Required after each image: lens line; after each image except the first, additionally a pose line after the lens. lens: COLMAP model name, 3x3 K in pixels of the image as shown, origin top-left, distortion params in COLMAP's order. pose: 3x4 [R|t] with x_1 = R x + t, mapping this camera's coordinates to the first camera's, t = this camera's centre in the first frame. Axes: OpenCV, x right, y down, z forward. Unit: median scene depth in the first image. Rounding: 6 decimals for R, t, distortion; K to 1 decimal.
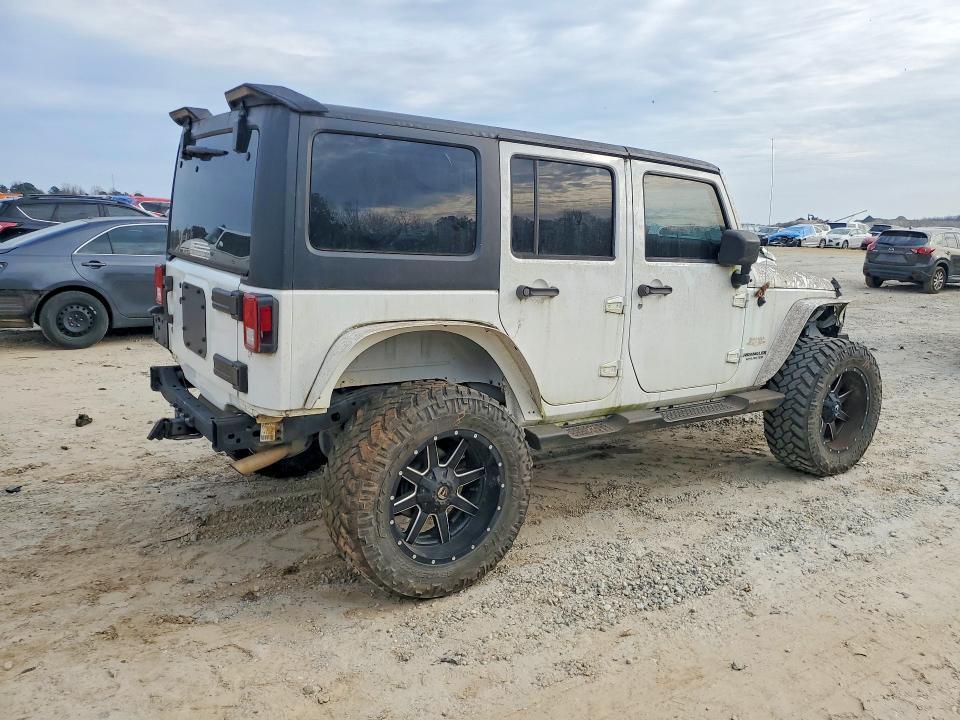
lens RADIAL K [[774.0, 0, 482.8], [0, 774.0, 362.0], [0, 0, 1]] dist [0.008054, 0.014429]
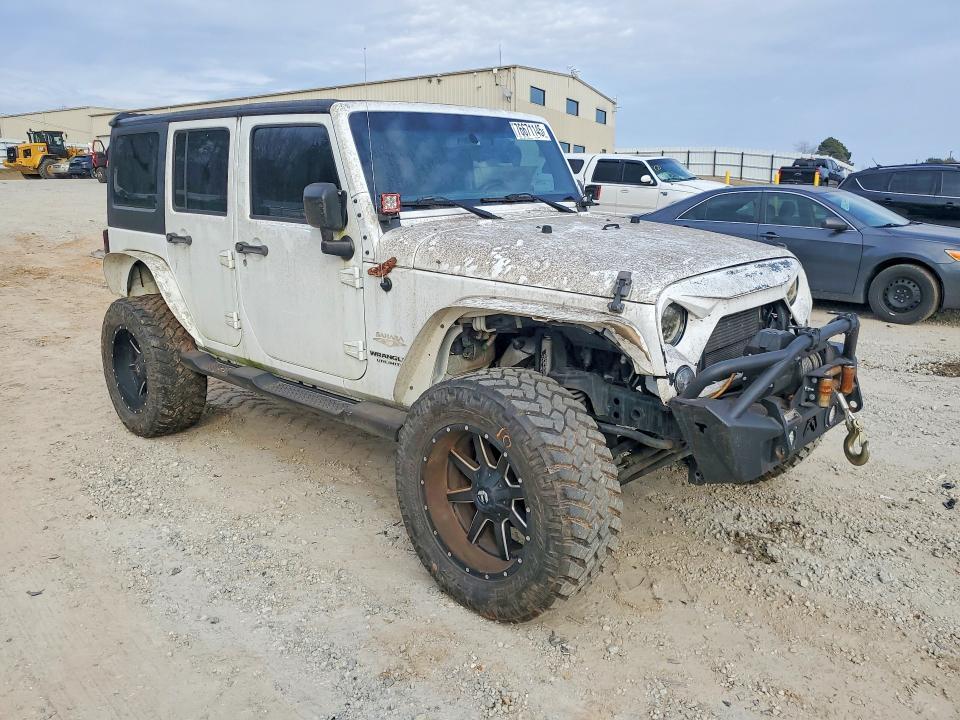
lens RADIAL K [[774.0, 0, 484.3], [0, 774.0, 357.3], [0, 0, 1]] dist [0.008054, 0.014429]
pose [[0.161468, 0.185333, -0.969319, 1.246157], [-0.164606, 0.973506, 0.158714, -0.163472], [0.973053, 0.133929, 0.187697, 1.124983]]
